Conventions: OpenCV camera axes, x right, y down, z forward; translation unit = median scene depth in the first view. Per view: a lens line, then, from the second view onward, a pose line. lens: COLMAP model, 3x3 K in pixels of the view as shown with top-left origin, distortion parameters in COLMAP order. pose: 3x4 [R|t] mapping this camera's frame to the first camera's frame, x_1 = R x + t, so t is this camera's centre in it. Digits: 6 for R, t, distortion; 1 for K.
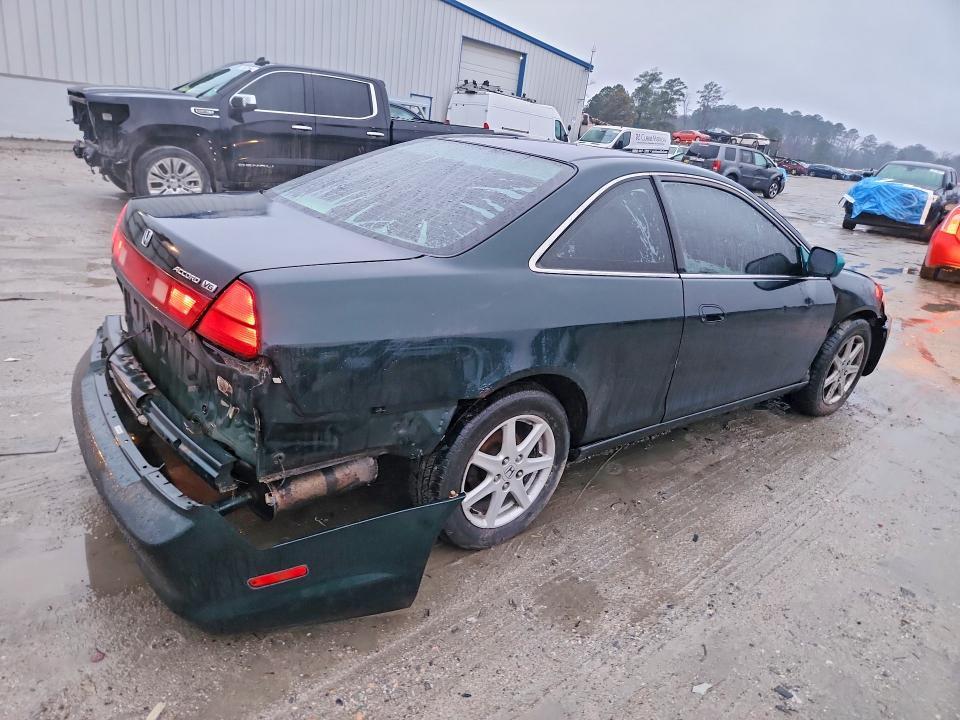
lens RADIAL K [[667.3, 0, 447.7], [0, 667.3, 357.1], [0, 0, 1]] dist [0.047388, -0.020347]
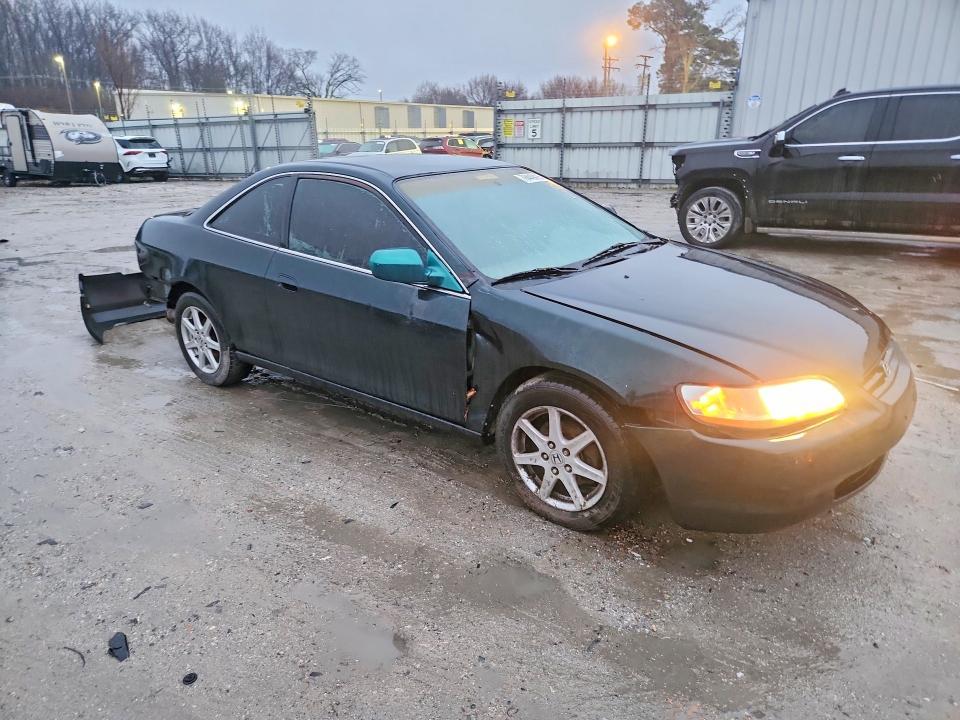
lens RADIAL K [[667.3, 0, 478.7], [0, 667.3, 365.0], [0, 0, 1]] dist [0.047388, -0.020347]
pose [[0.209483, 0.206714, -0.955712, 0.651311], [-0.283931, 0.948145, 0.142843, -0.077091], [0.935682, 0.241433, 0.257313, 0.408356]]
